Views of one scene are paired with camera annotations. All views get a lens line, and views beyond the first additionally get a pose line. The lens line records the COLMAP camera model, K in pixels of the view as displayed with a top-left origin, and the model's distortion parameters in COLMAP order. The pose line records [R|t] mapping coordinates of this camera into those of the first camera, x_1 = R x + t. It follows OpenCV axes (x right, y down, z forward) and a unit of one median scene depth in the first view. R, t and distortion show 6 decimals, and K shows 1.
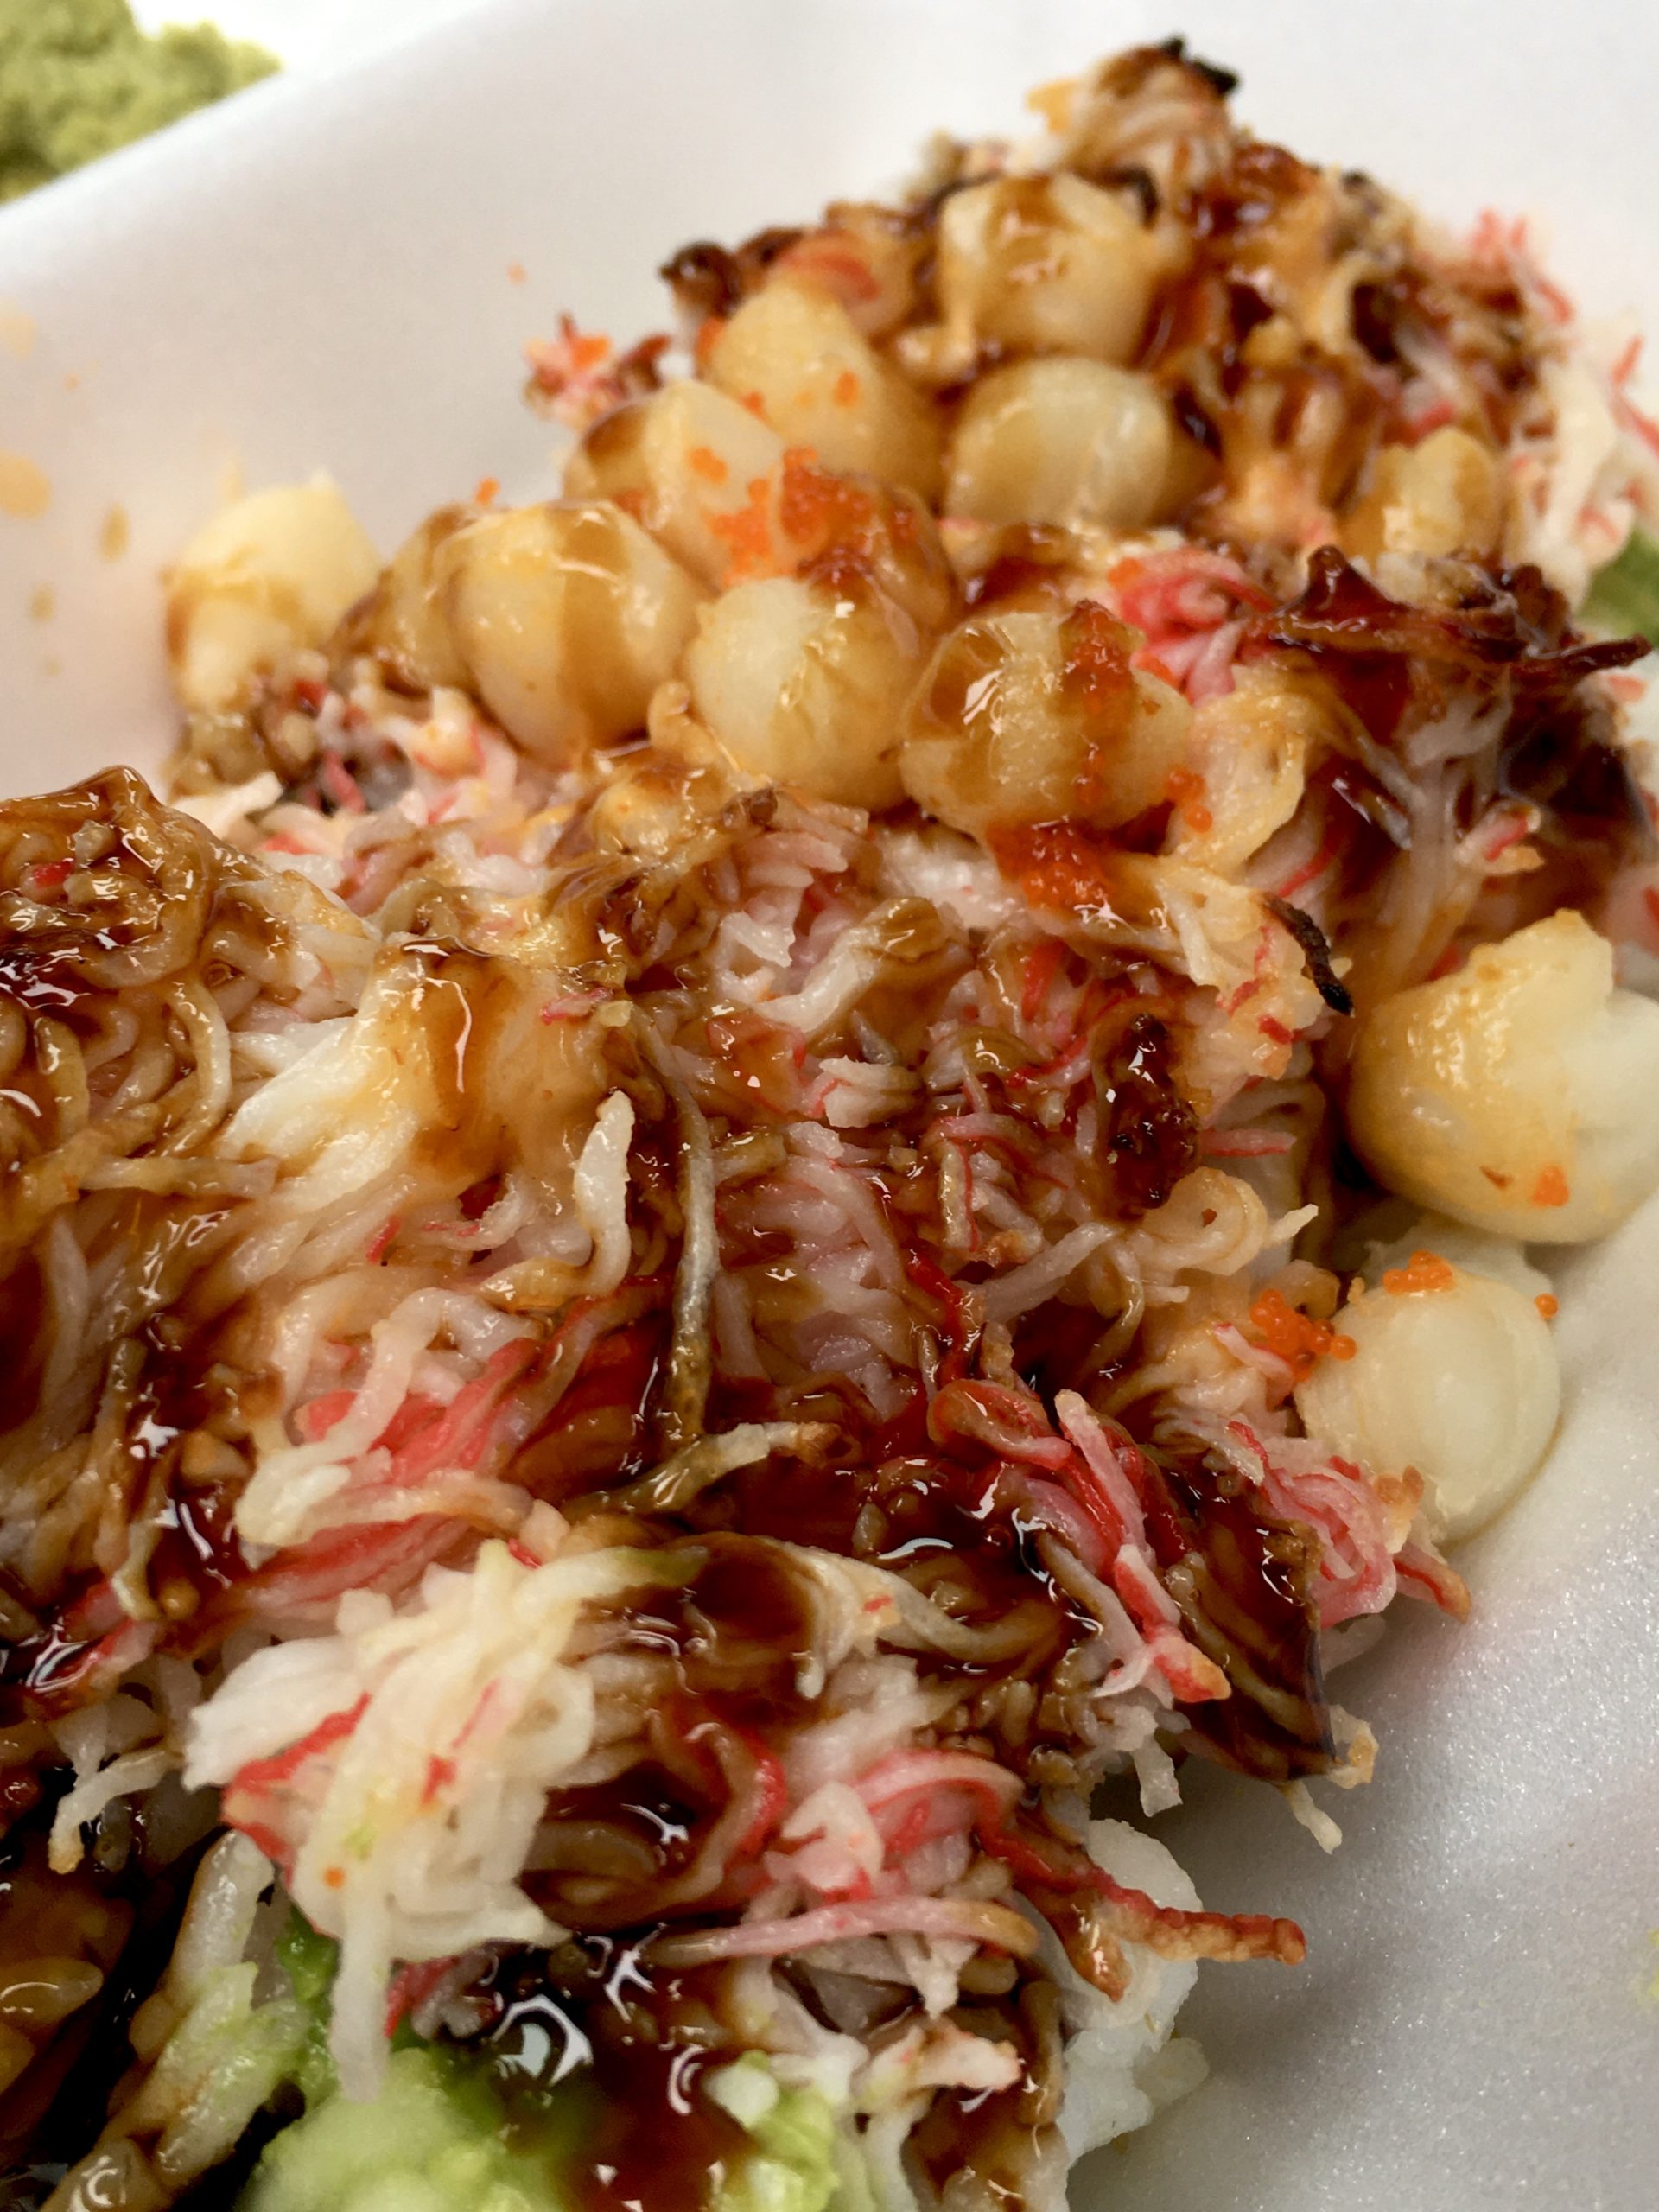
lens RADIAL K [[2347.1, 0, 829.5], [0, 2347.1, 1106.0], [0, 0, 1]] dist [0.040574, -0.027324]
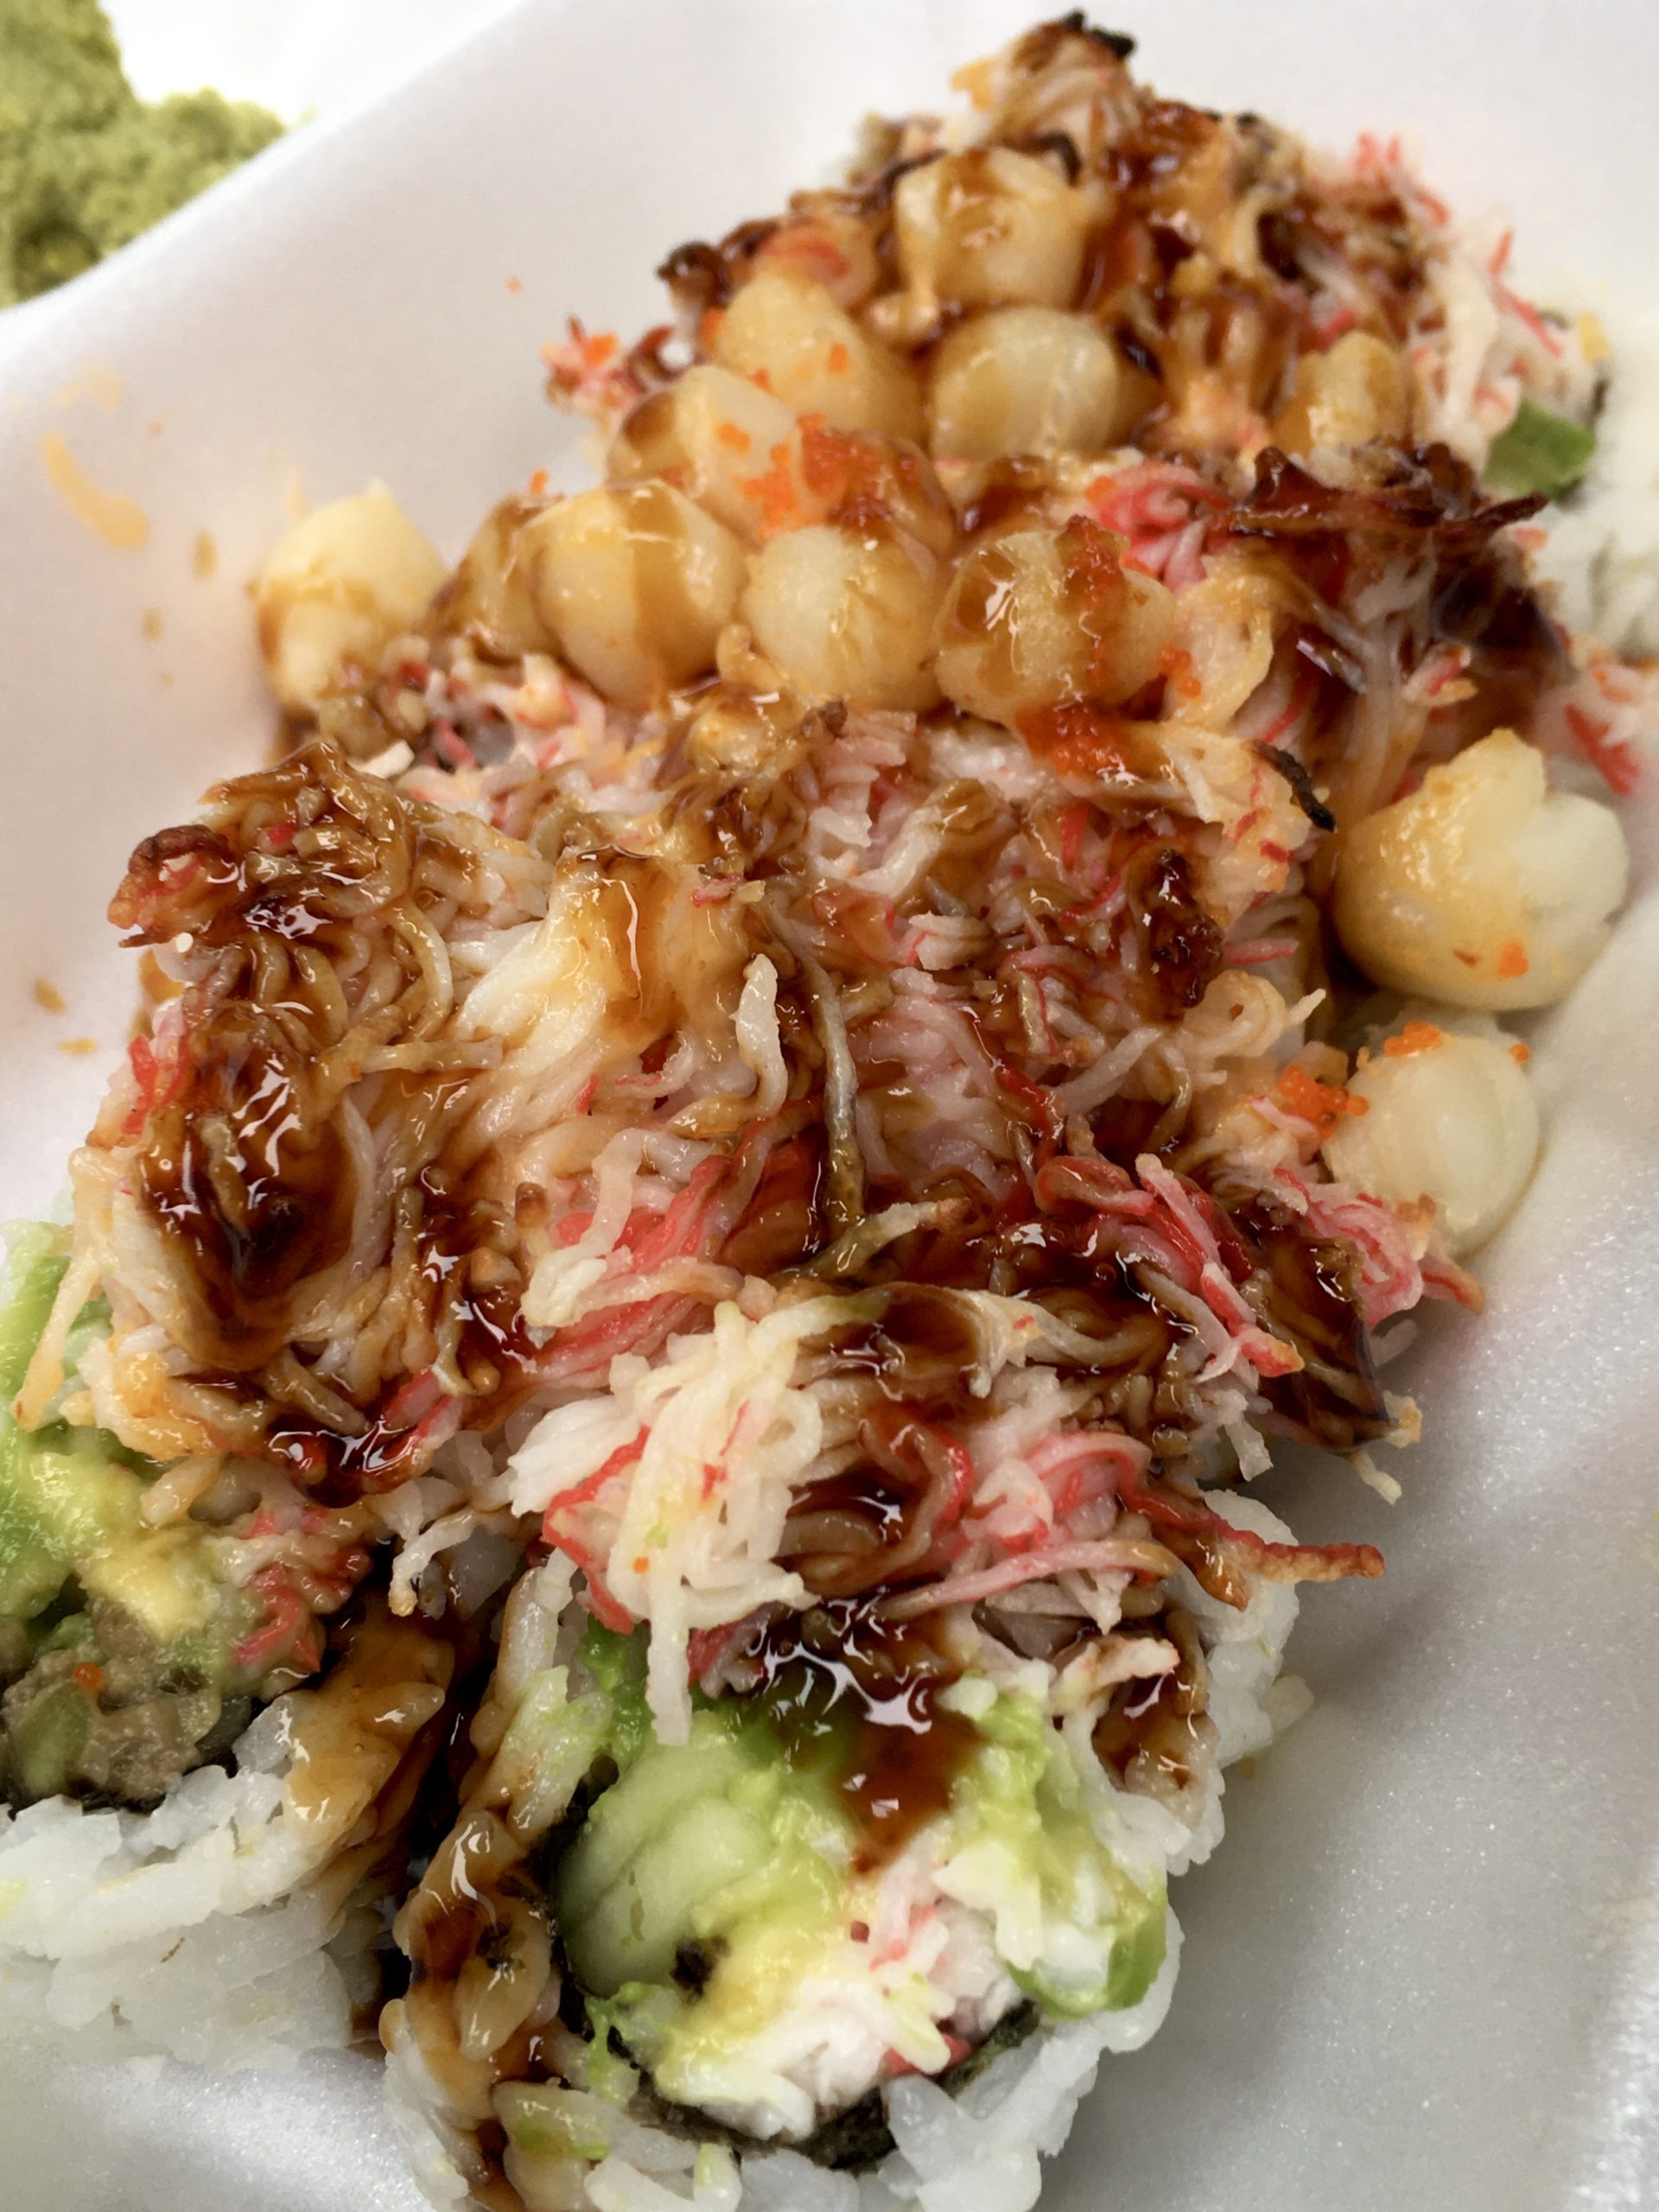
lens RADIAL K [[2322.7, 0, 829.5], [0, 2322.7, 1106.0], [0, 0, 1]] dist [0.044611, -0.018550]
pose [[0.993073, -0.116961, 0.011222, -0.067224], [0.116646, 0.992846, 0.025521, 0.040594], [-0.014126, -0.024035, 0.999611, -0.202108]]
